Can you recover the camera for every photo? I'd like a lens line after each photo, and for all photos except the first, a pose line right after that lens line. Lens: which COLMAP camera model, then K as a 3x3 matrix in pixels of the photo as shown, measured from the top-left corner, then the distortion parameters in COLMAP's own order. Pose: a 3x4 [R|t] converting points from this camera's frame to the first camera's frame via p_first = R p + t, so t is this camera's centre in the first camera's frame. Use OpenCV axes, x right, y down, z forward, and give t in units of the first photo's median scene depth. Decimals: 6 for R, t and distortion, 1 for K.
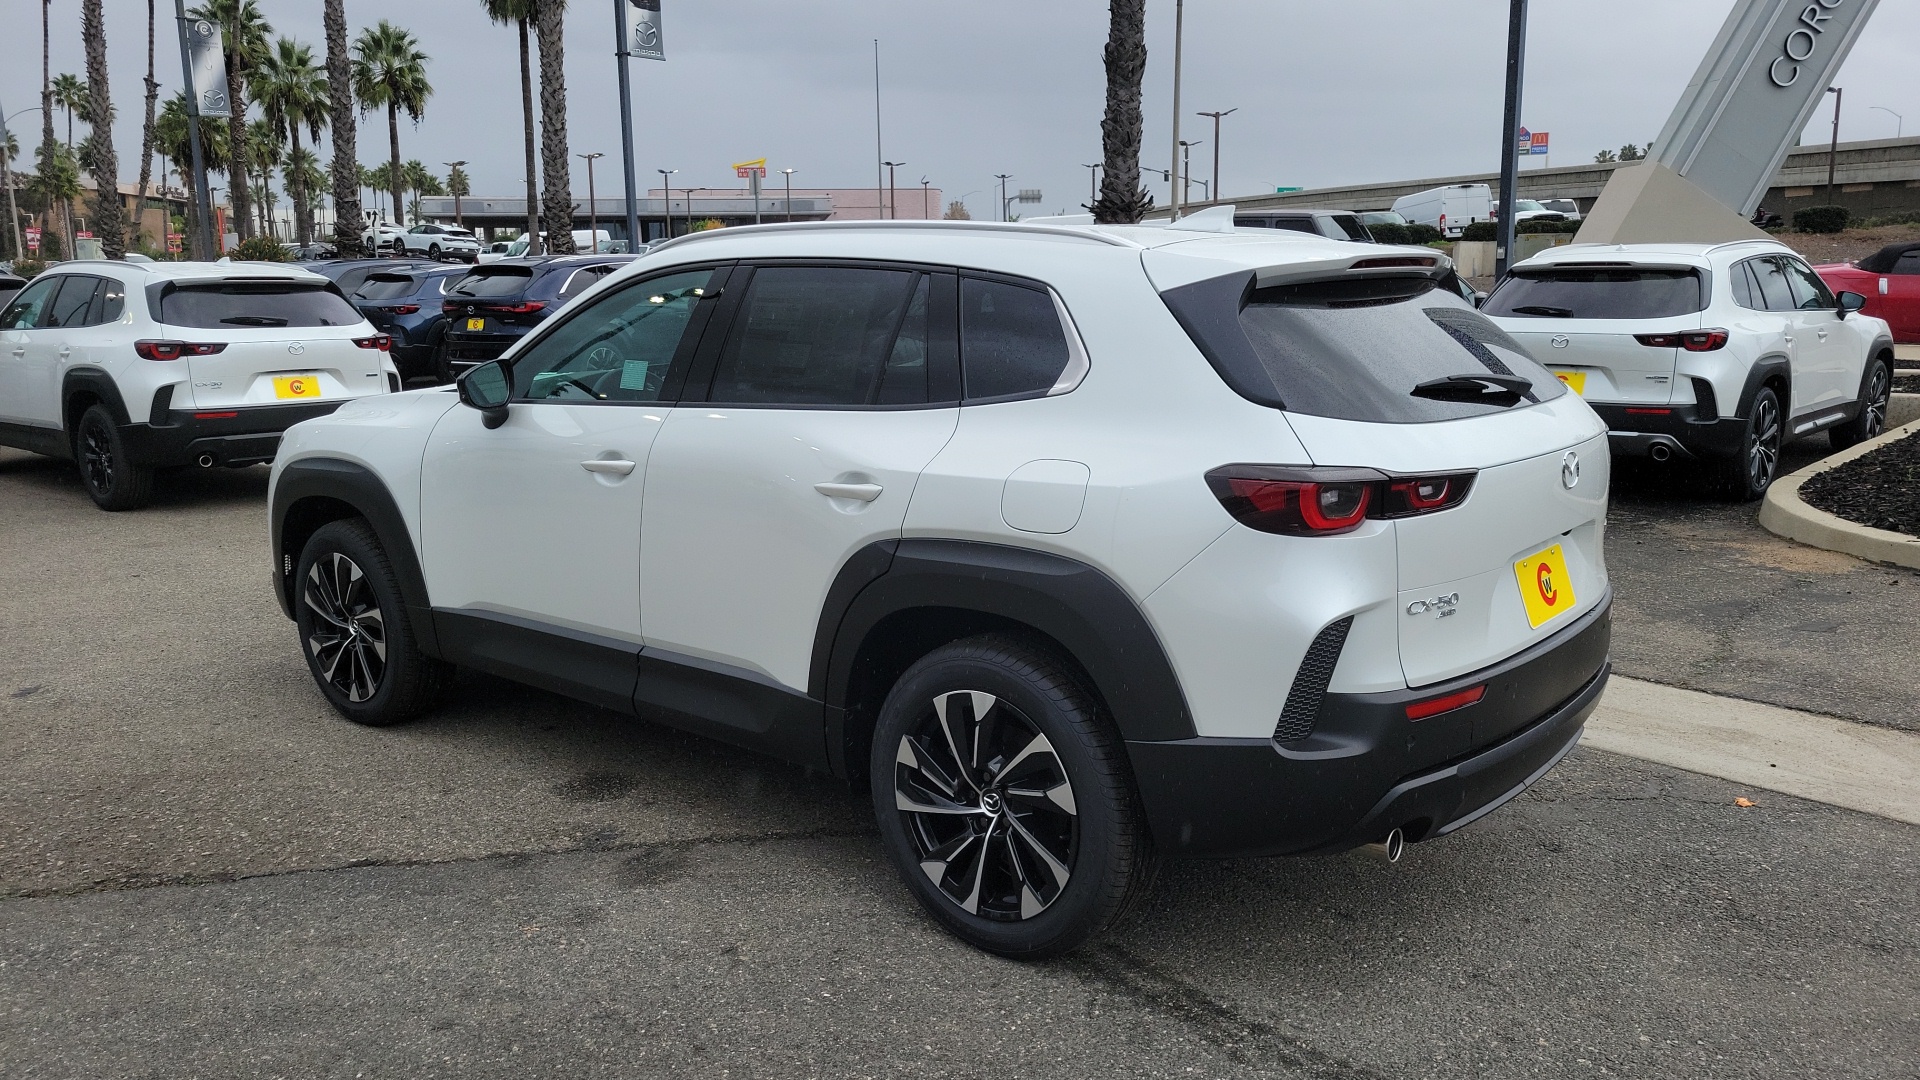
lens RADIAL K [[1459.8, 0, 930.2], [0, 1459.8, 544.5], [0, 0, 1]] dist [0.036404, -0.011305]
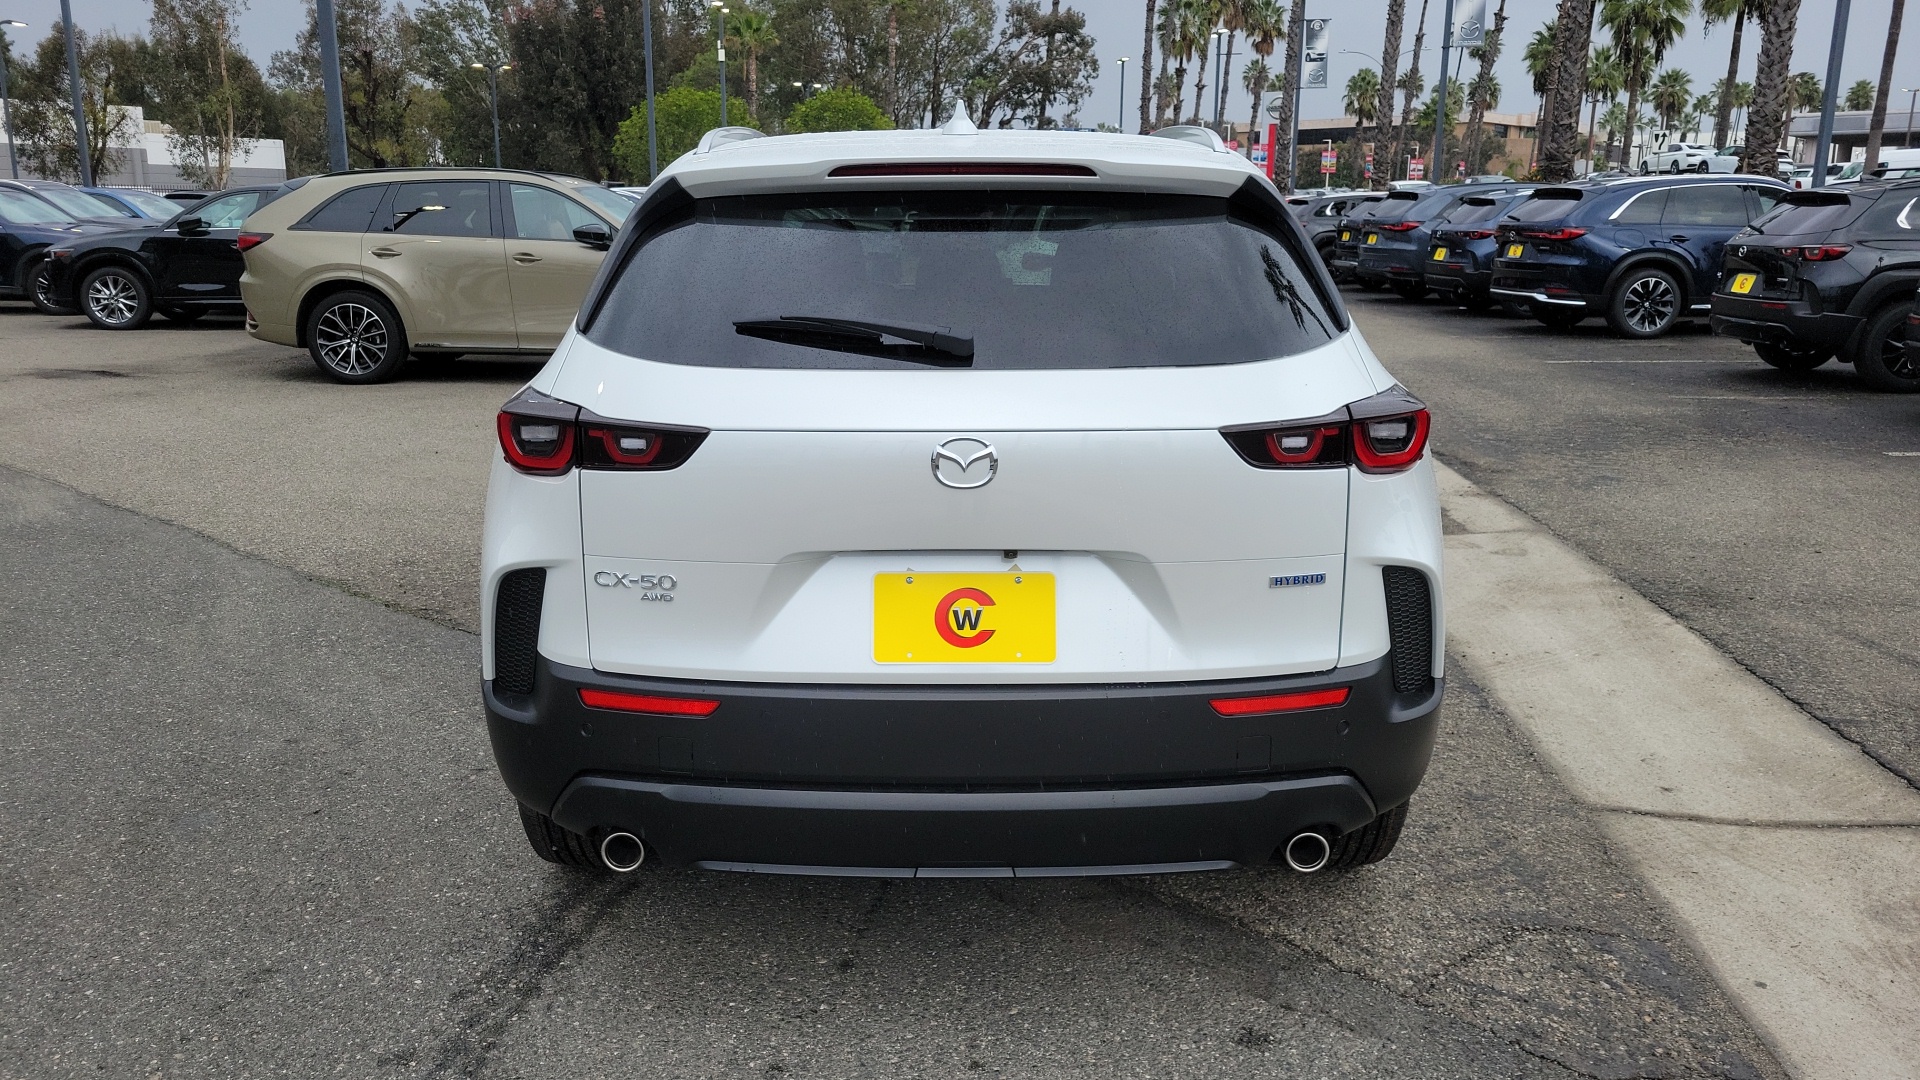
lens RADIAL K [[1459.8, 0, 970.0], [0, 1459.8, 525.3], [0, 0, 1]] dist [0.036404, -0.011305]
pose [[0.632365, 0.176214, -0.754362, 0.366865], [-0.150008, 0.983208, 0.103923, -0.035615], [0.760008, 0.047443, 0.648180, 0.204301]]
